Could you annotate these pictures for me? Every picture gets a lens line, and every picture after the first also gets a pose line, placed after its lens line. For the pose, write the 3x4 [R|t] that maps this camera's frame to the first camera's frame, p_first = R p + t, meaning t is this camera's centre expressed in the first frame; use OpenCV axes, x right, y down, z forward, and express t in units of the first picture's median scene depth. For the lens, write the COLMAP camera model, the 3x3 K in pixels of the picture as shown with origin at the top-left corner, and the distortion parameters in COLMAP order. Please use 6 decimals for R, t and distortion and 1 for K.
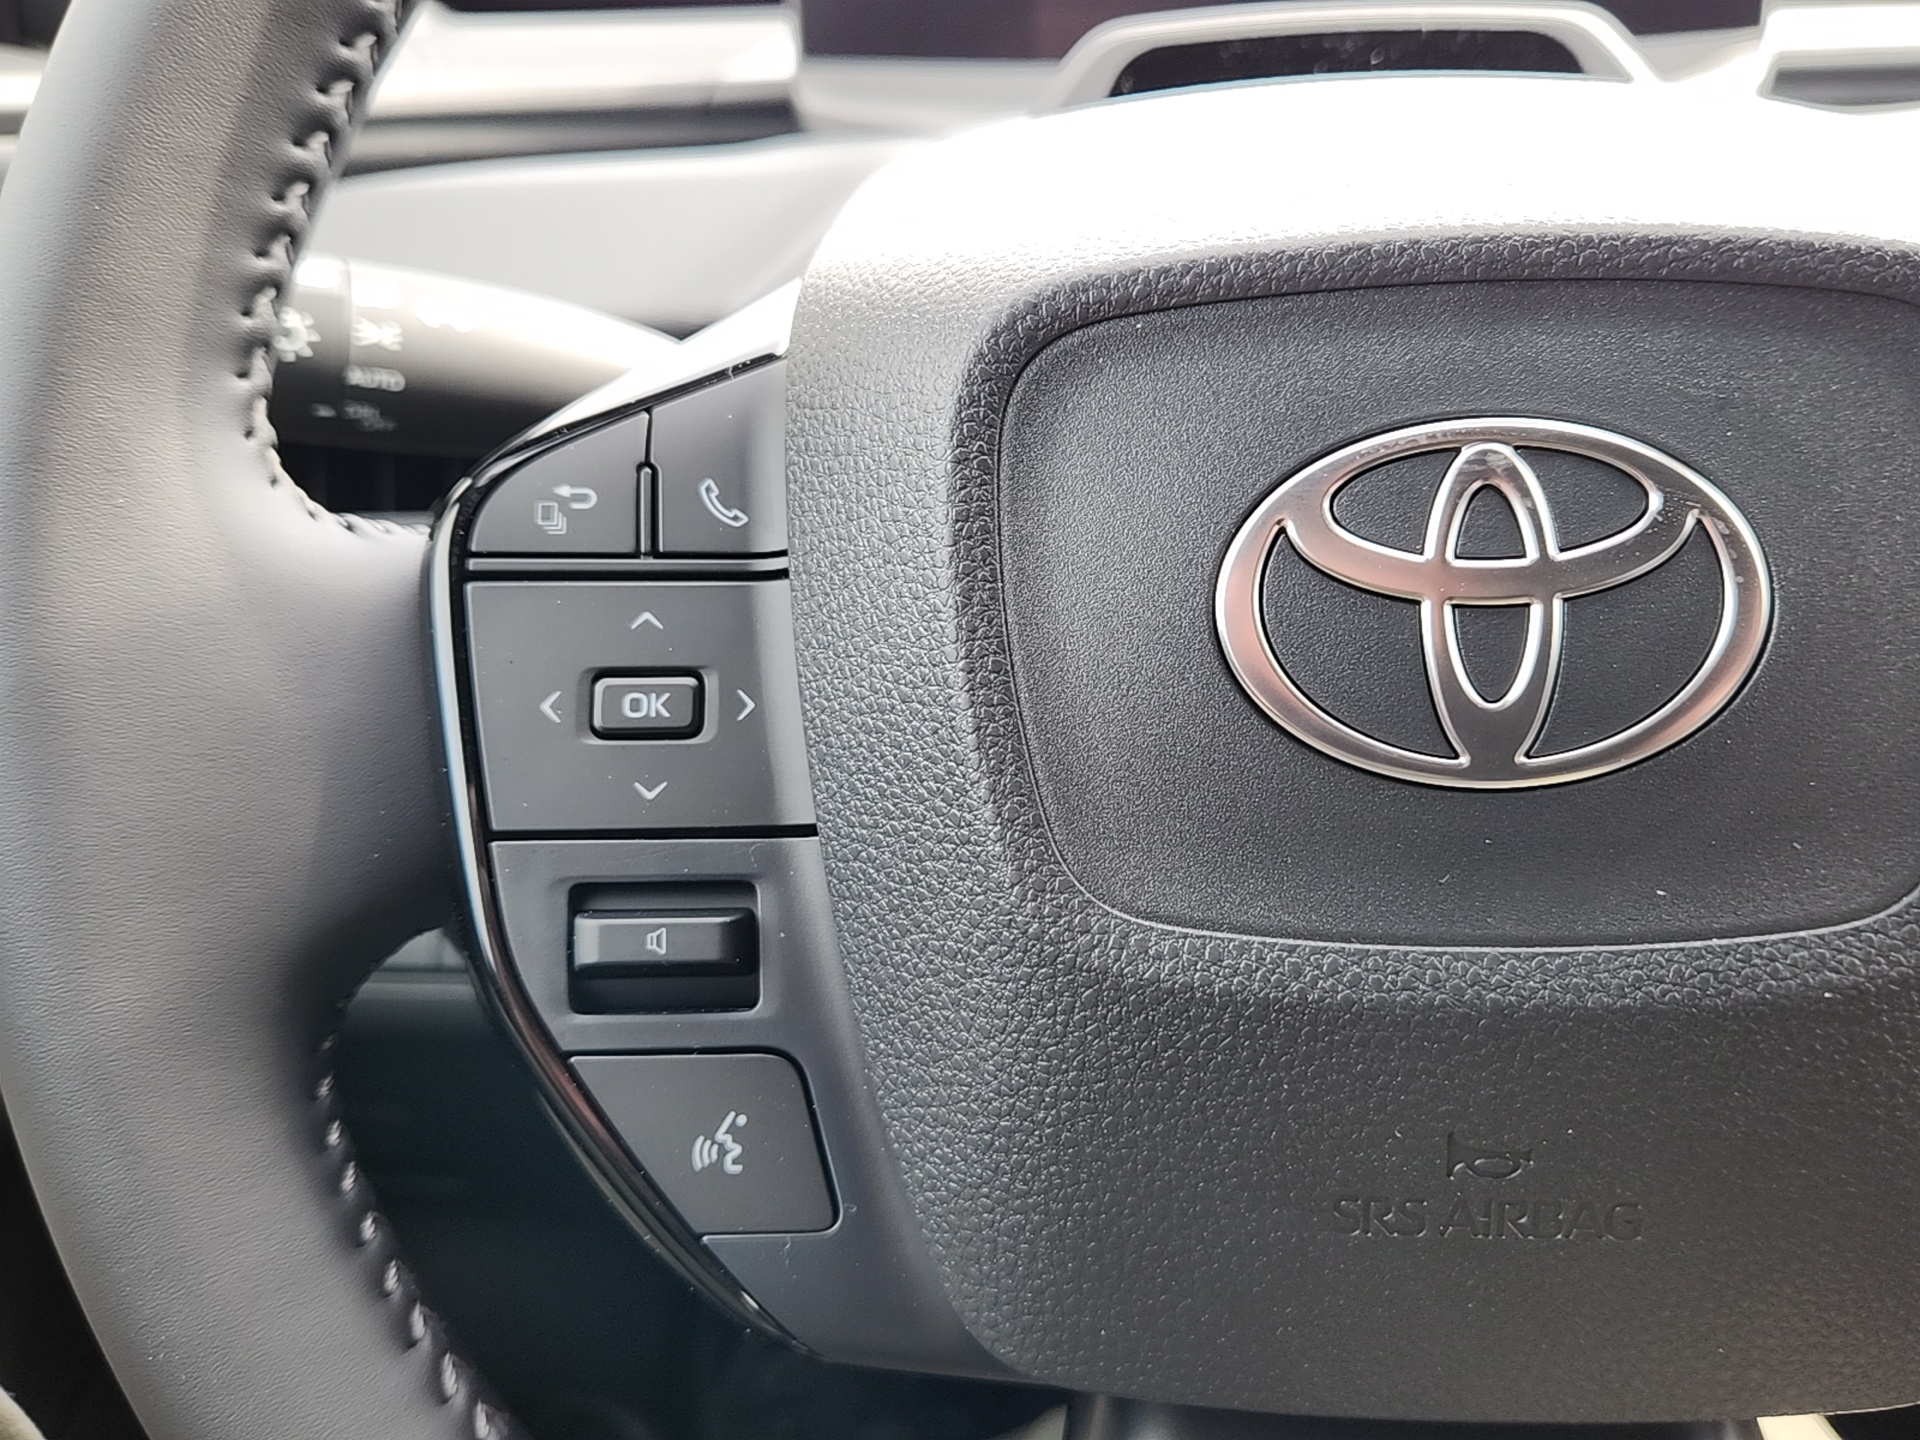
lens RADIAL K [[2049.6, 0, 1000.4], [0, 2049.6, 716.6], [0, 0, 1]] dist [0.126478, -0.203419]
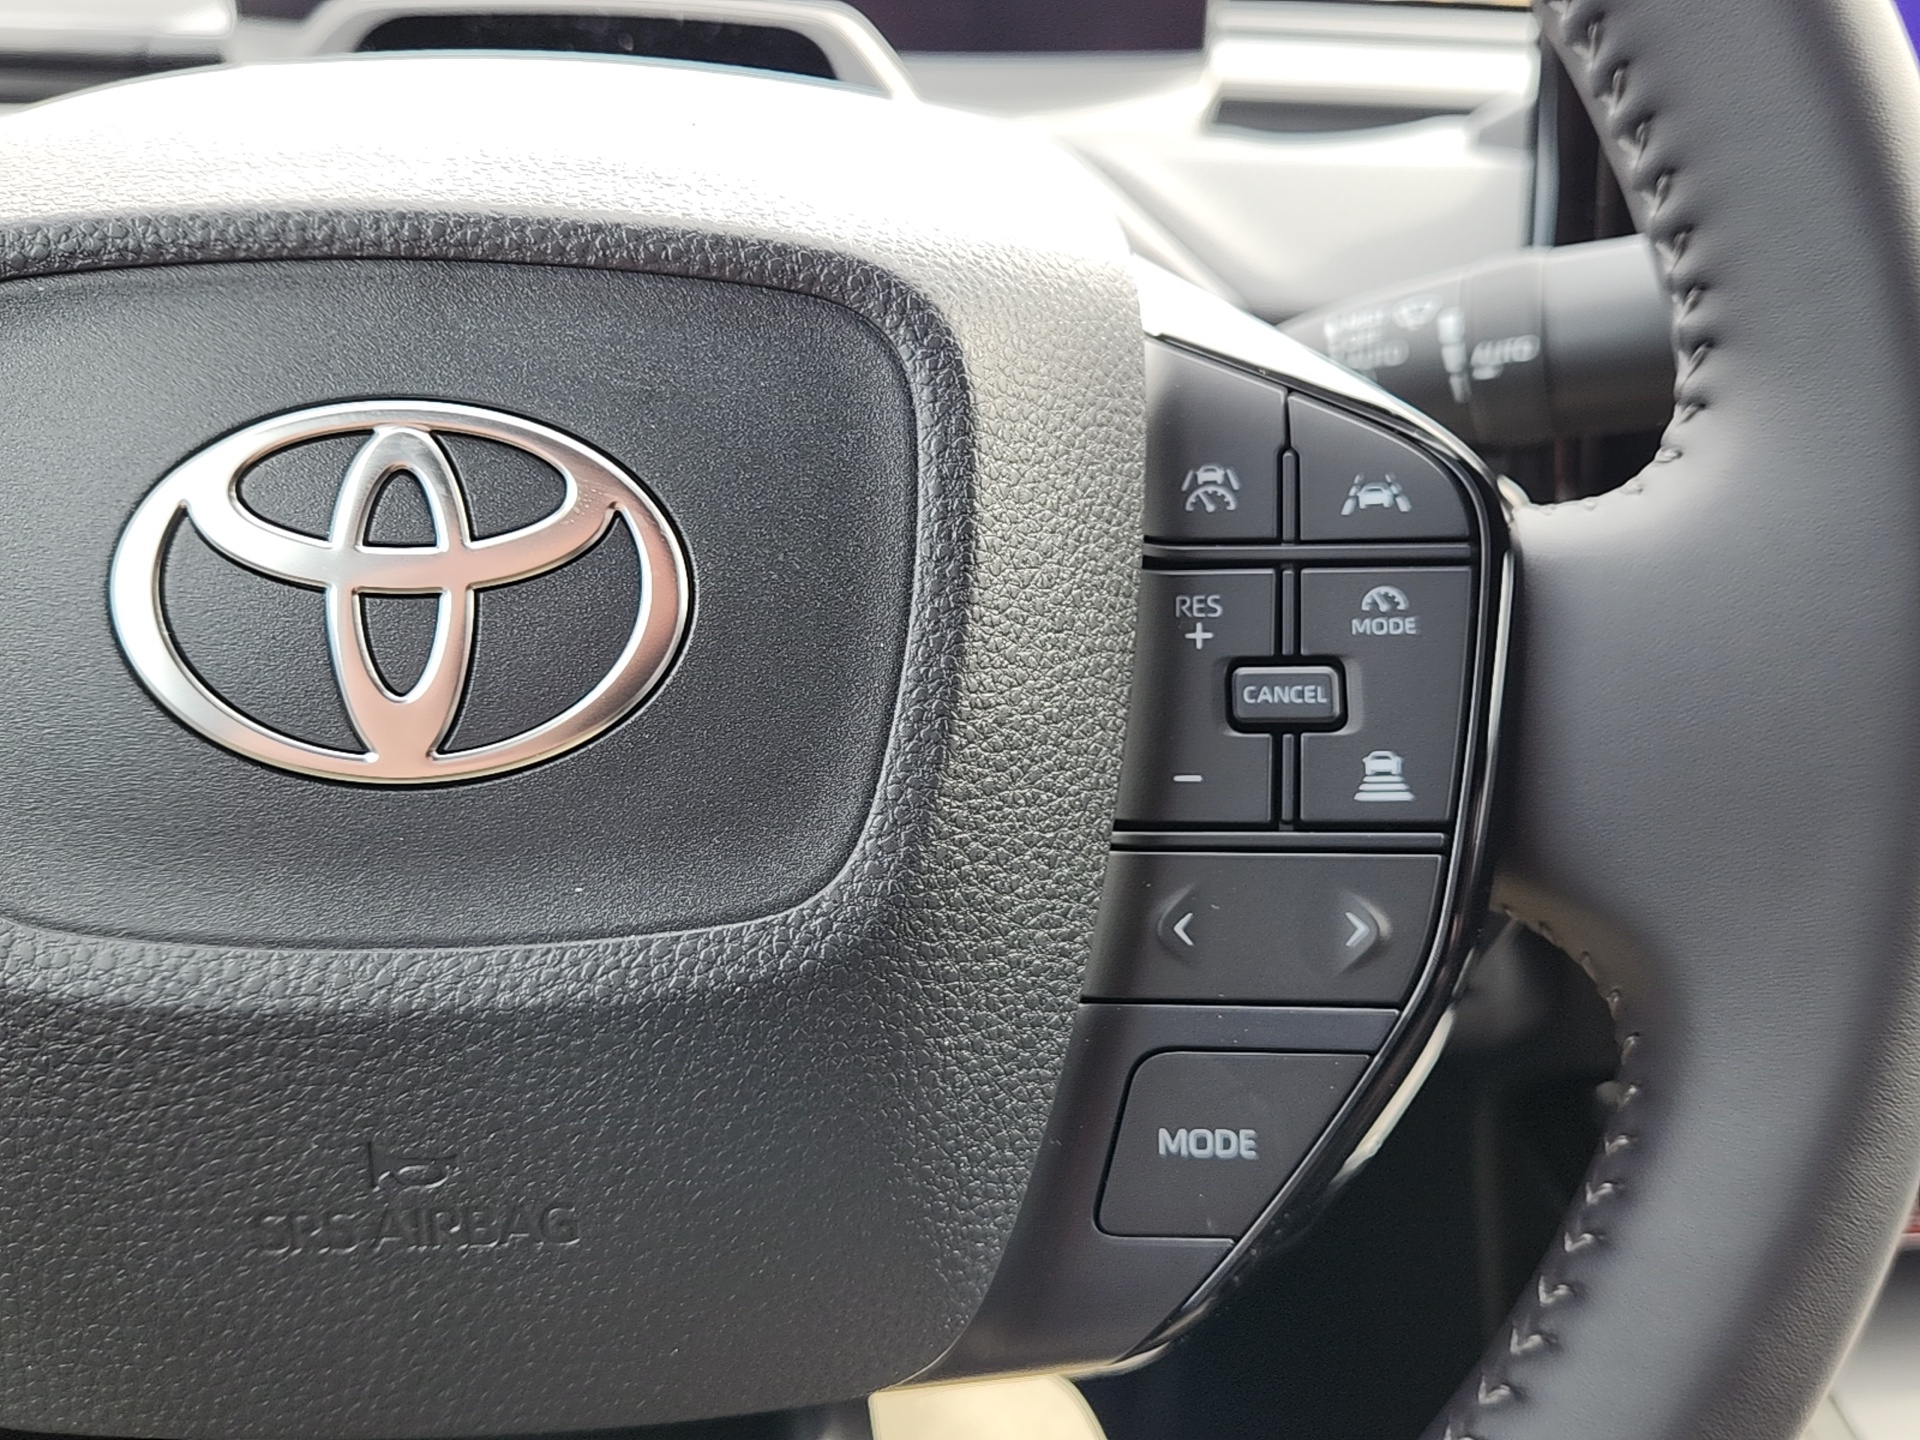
lens RADIAL K [[2049.6, 0, 1000.4], [0, 2049.6, 716.6], [0, 0, 1]] dist [0.126478, -0.203419]
pose [[0.989376, 0.006169, 0.145250, 0.368308], [-0.005581, 0.999974, -0.004459, 0.006095], [-0.145274, 0.003601, 0.989385, 0.000878]]
